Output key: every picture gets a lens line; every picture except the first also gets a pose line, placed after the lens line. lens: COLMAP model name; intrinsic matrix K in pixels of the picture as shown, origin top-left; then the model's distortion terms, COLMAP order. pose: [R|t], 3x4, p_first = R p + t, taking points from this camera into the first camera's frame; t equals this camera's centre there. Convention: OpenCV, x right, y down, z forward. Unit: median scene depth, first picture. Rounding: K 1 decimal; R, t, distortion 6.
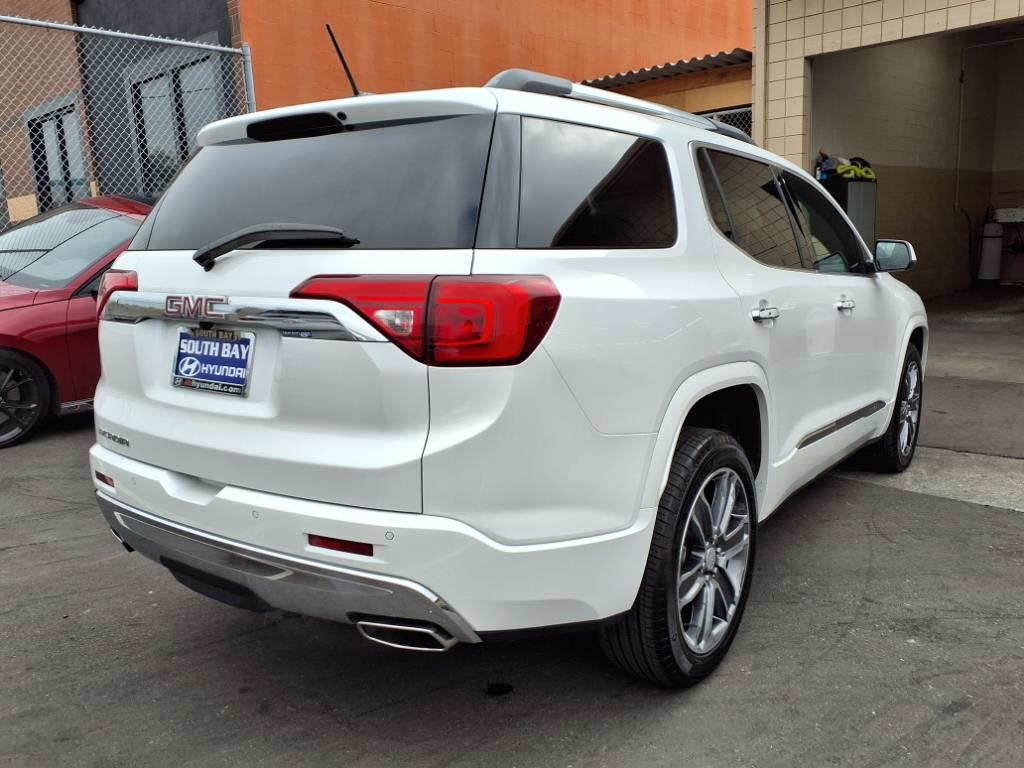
lens RADIAL K [[827.4, 0, 507.9], [0, 827.4, 389.4], [0, 0, 1]] dist [0.010836, 0.016165]
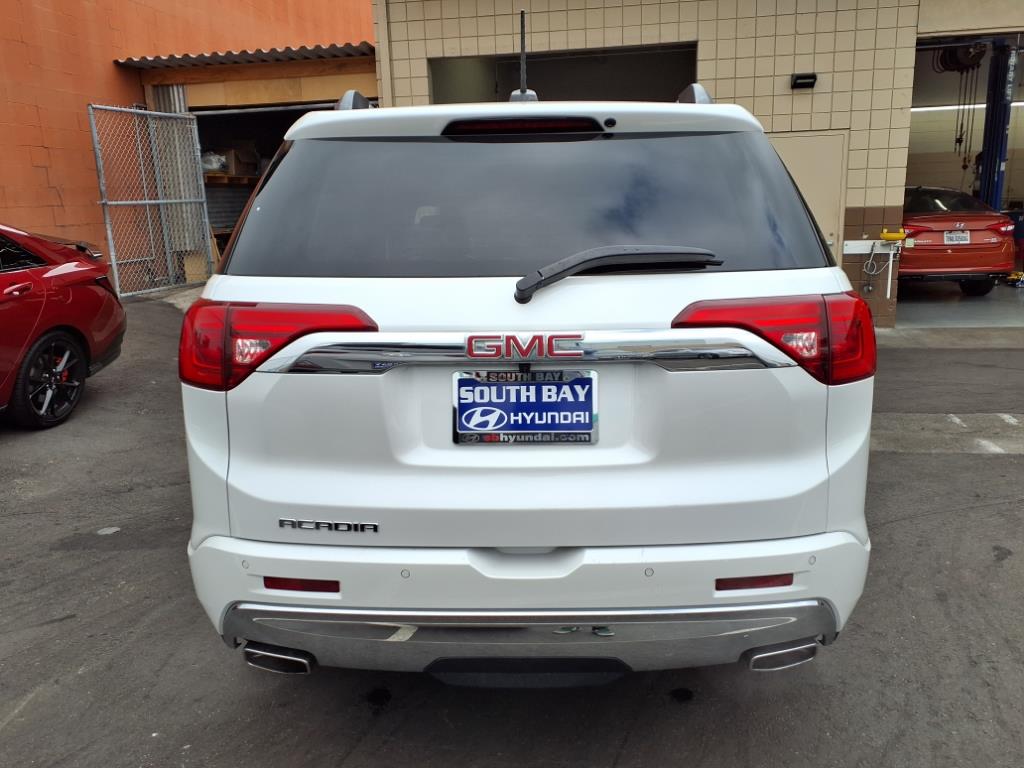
lens RADIAL K [[810.1, 0, 512.0], [0, 810.1, 384.0], [0, 0, 1]] dist [0.081829, -0.099656]
pose [[0.829925, -0.111080, 0.546704, -0.818445], [0.102923, 0.993641, 0.045646, -0.098131], [-0.548298, 0.018386, 0.836081, 0.318961]]
